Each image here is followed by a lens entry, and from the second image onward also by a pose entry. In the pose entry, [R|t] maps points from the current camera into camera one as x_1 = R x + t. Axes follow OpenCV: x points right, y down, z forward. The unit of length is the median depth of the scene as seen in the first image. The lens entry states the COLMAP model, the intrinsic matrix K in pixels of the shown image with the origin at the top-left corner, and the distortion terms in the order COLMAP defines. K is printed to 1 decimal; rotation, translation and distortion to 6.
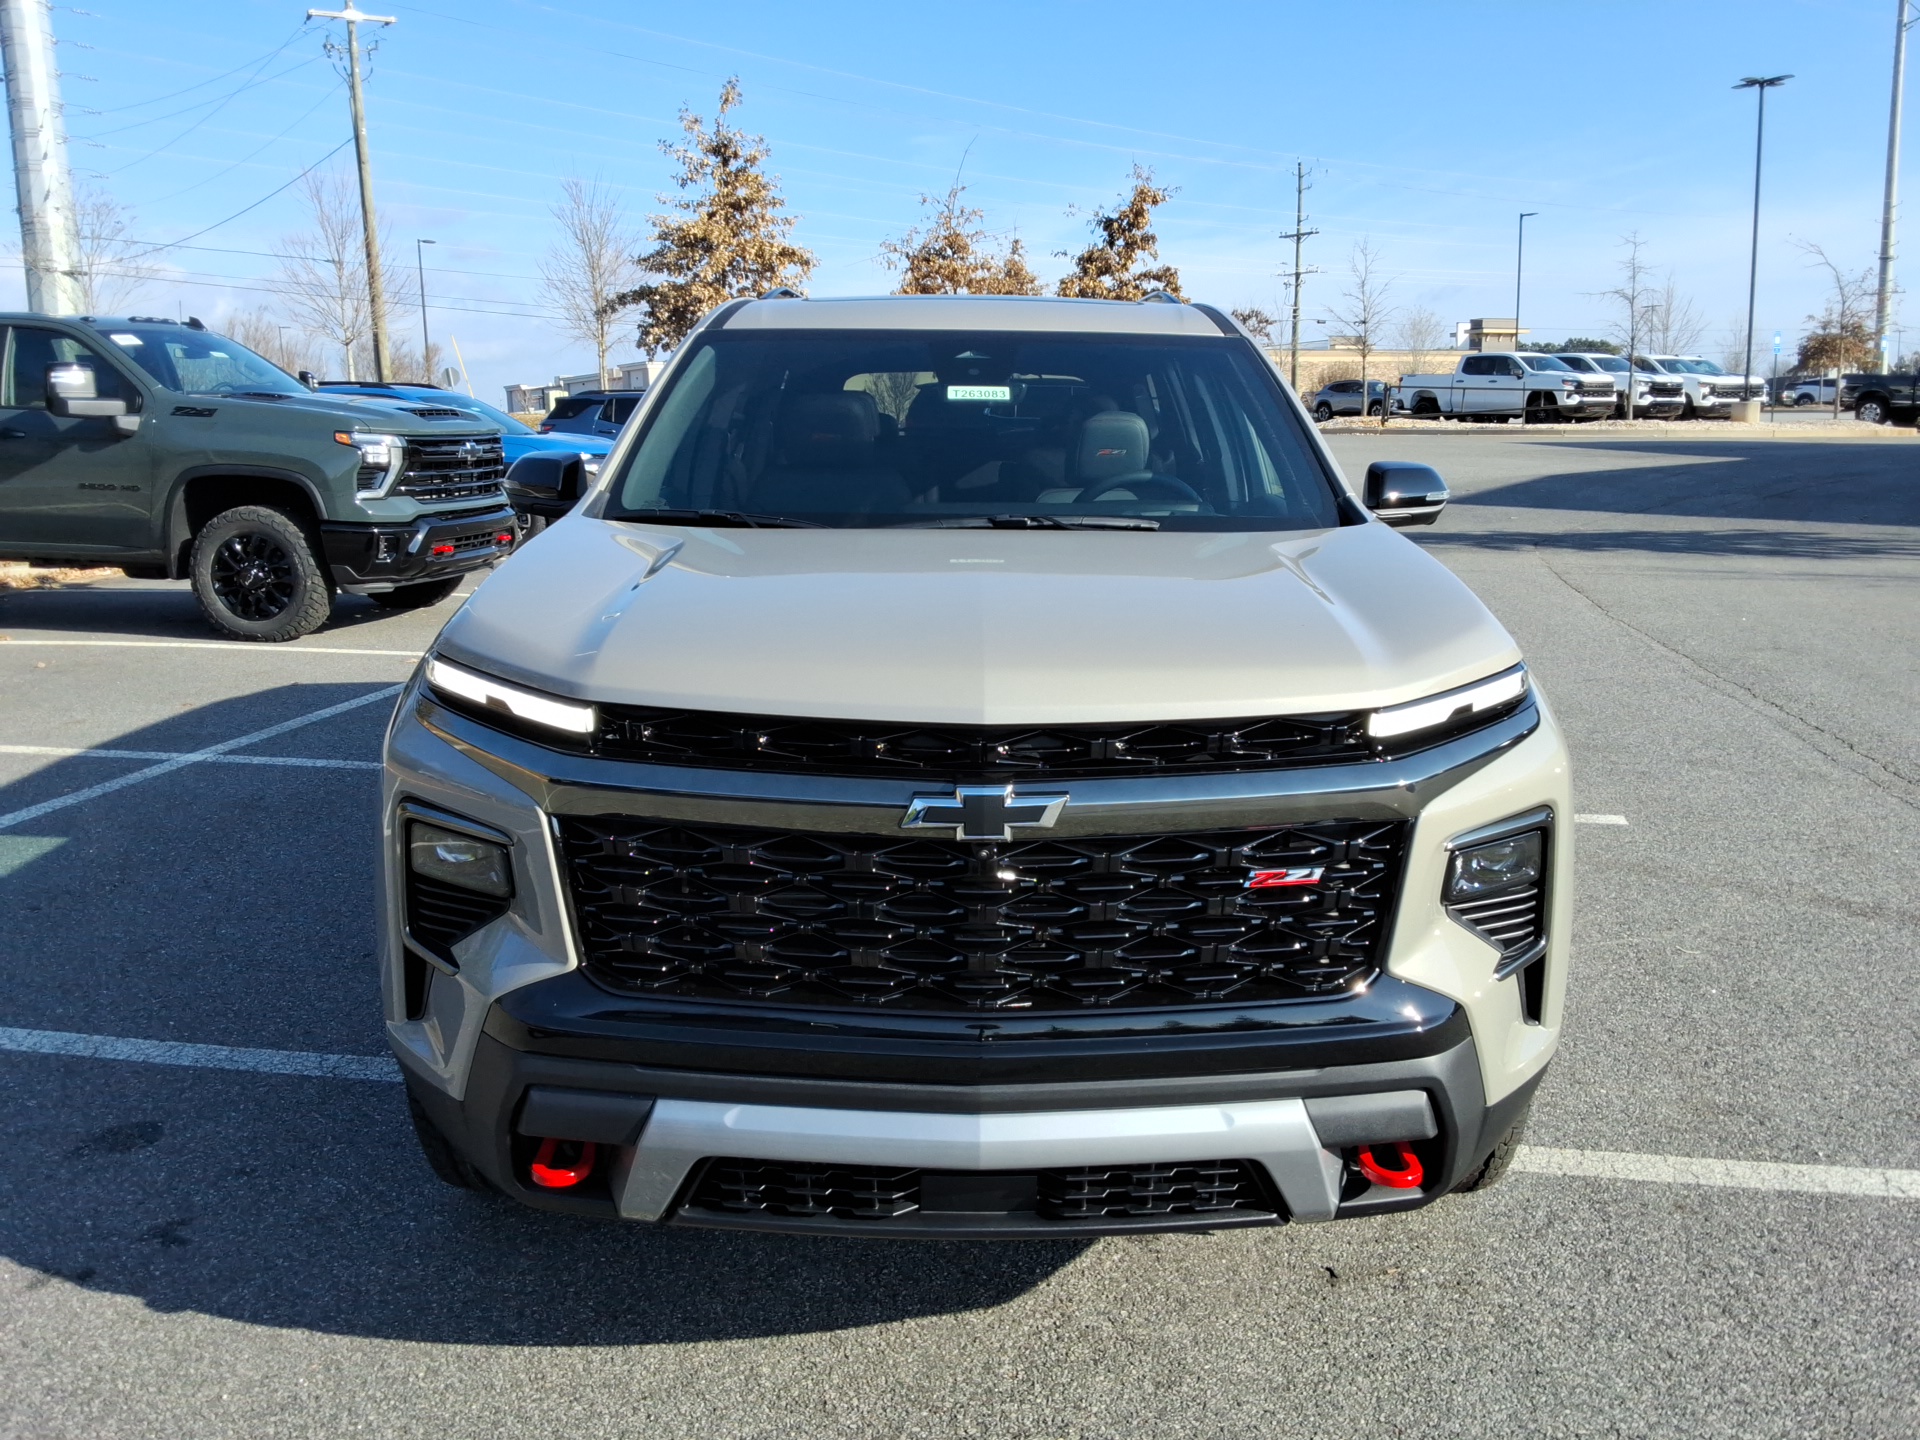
lens RADIAL K [[1542.8, 0, 998.5], [0, 1542.8, 702.1], [0, 0, 1]] dist [0.109542, -0.163939]
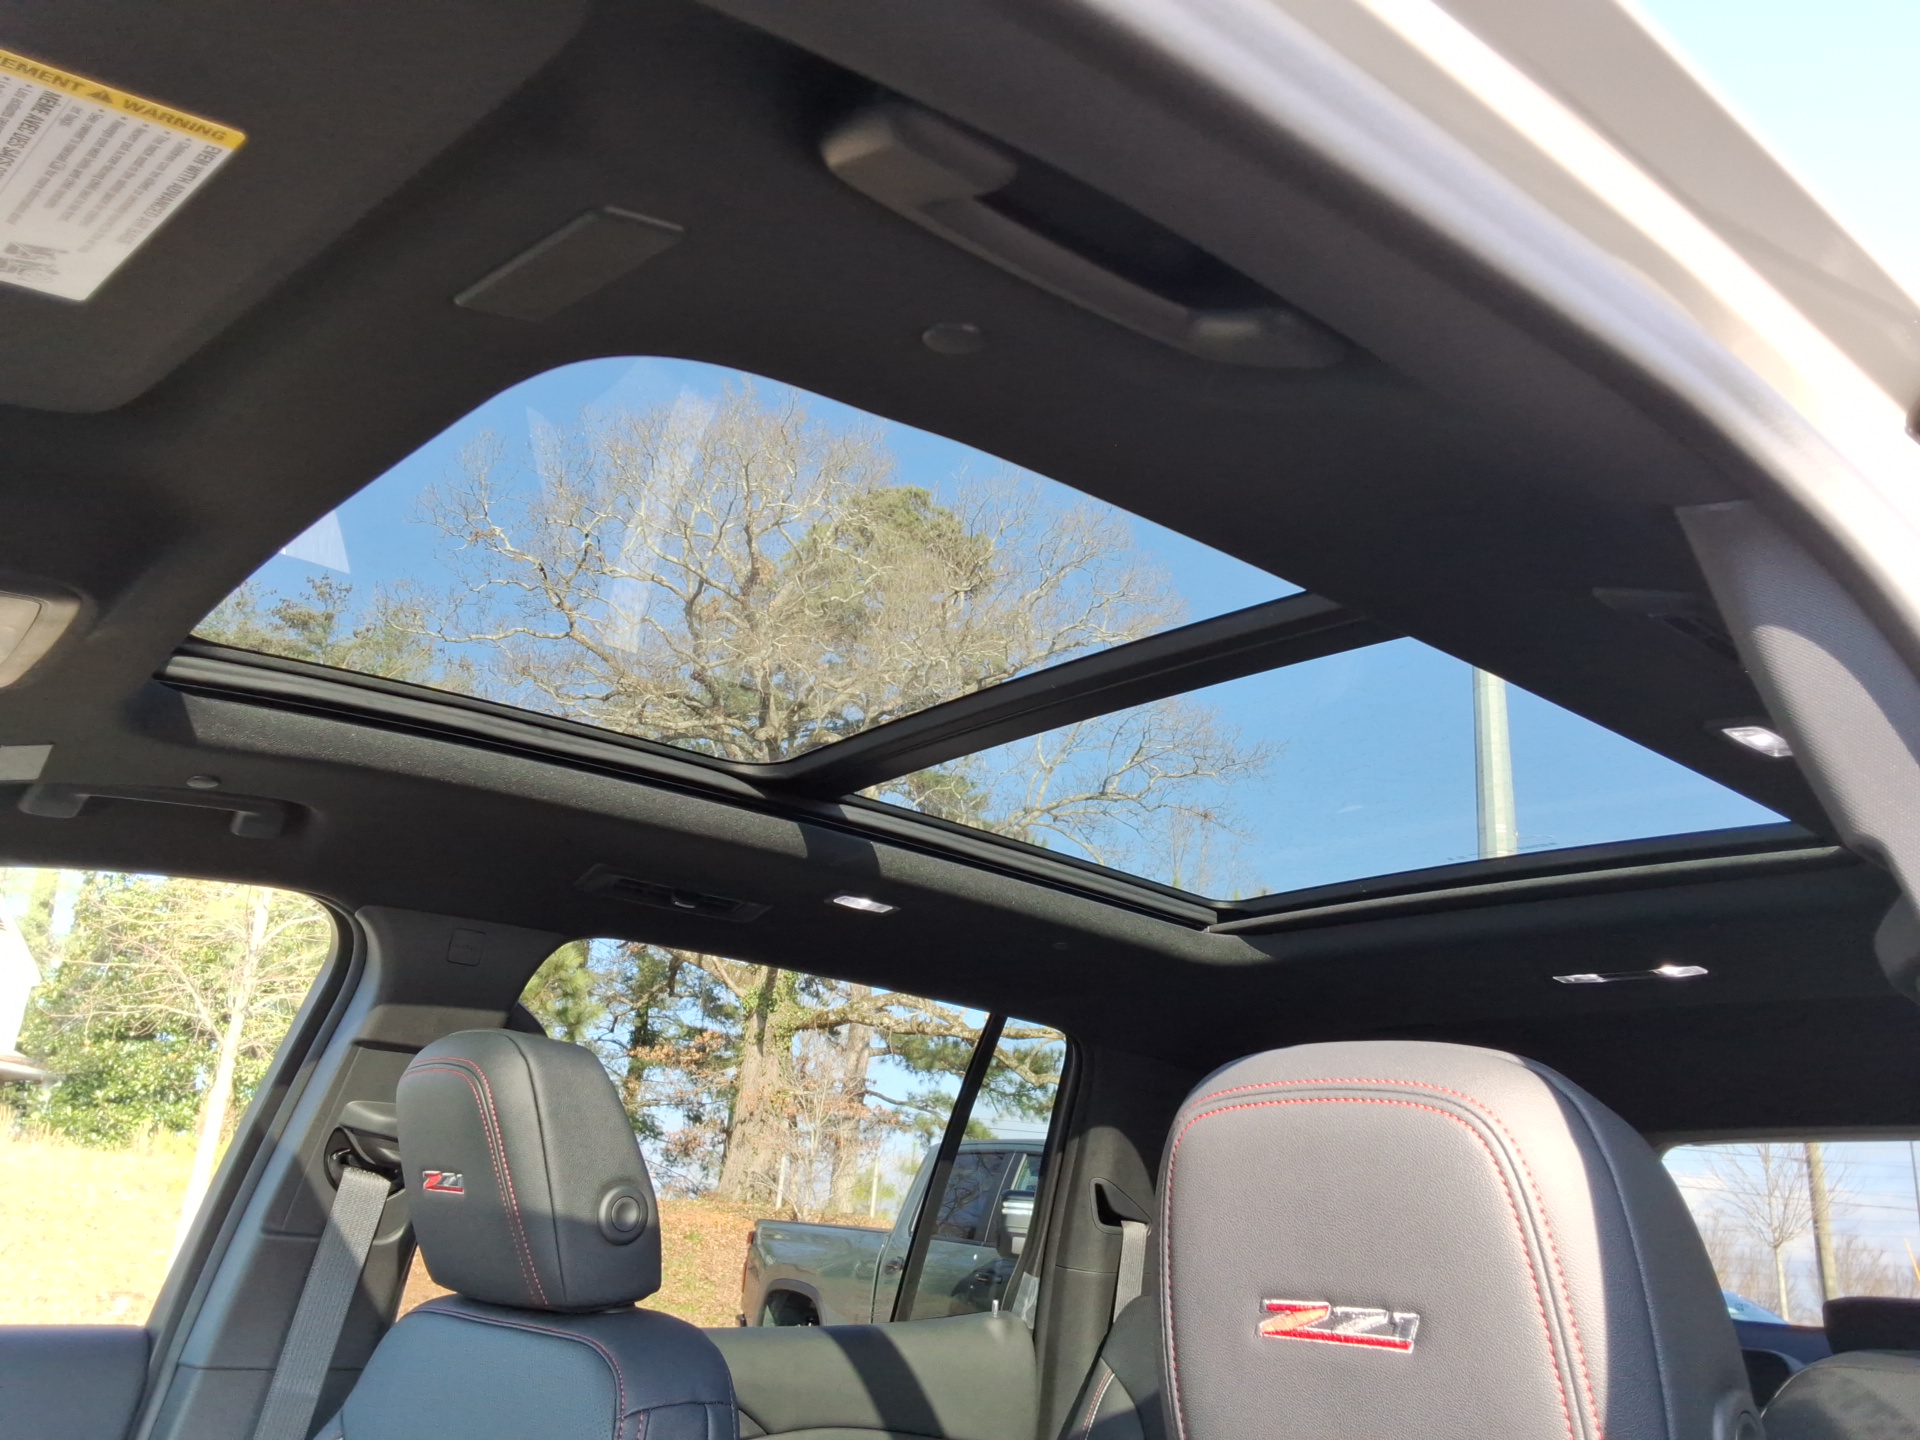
lens RADIAL K [[1542.8, 0, 1000.8], [0, 1542.8, 685.2], [0, 0, 1]] dist [0.109542, -0.163939]
pose [[0.646983, -0.225923, -0.728267, 0.027786], [-0.205754, 0.867942, -0.452042, -0.021803], [0.734220, 0.442307, 0.515059, 0.136694]]
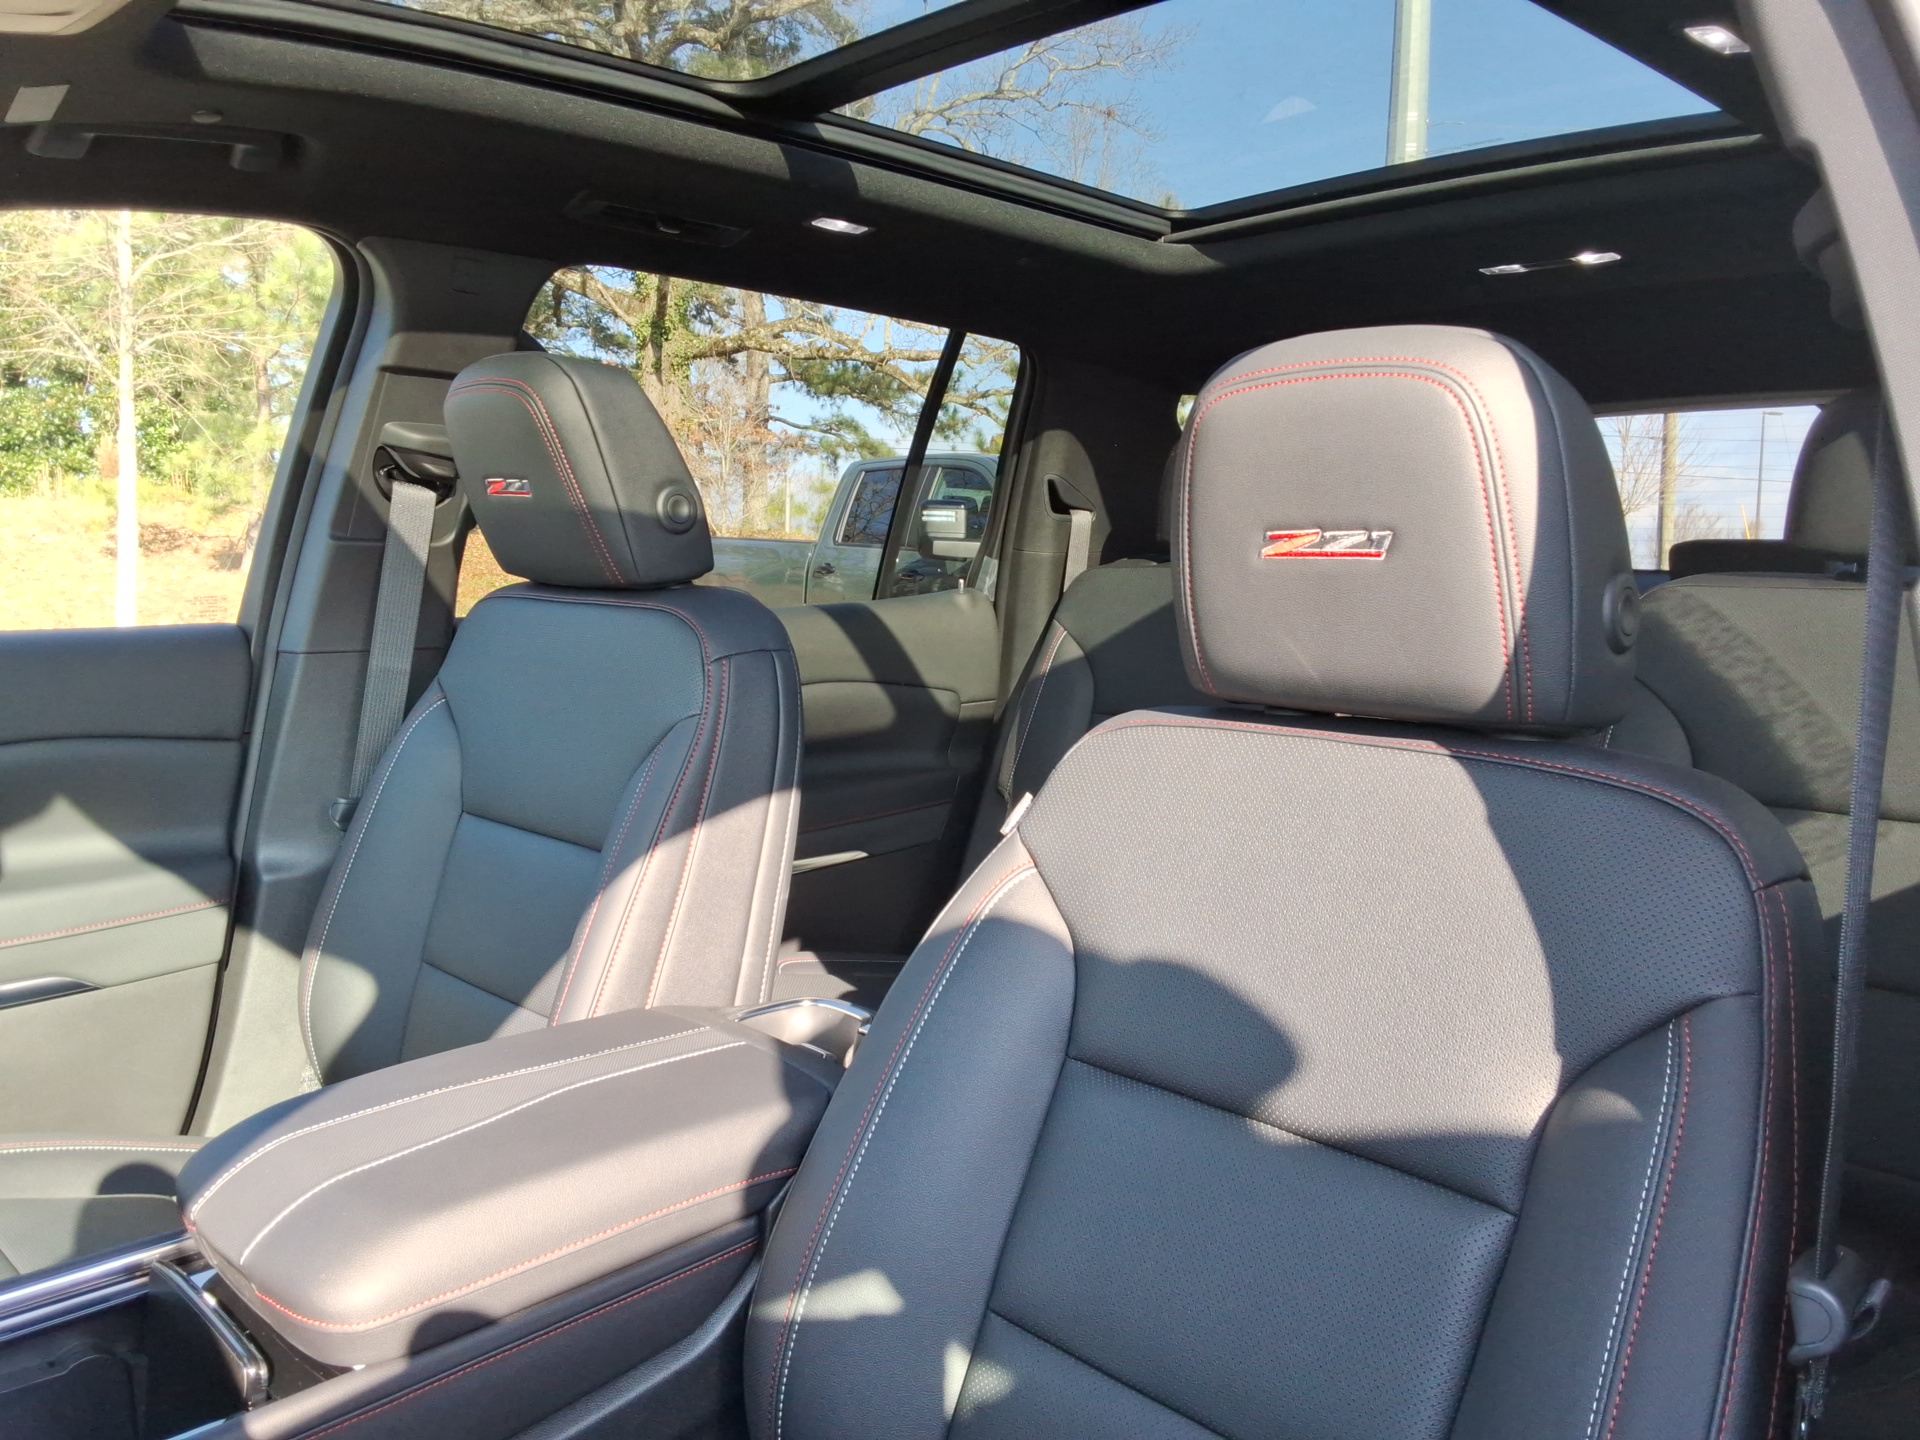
lens RADIAL K [[1542.8, 0, 993.9], [0, 1542.8, 704.7], [0, 0, 1]] dist [0.109542, -0.163939]
pose [[0.689552, 0.075600, -0.720279, 0.029484], [-0.155745, 0.986747, -0.045533, -0.019701], [0.707291, 0.143577, 0.692188, 0.131575]]
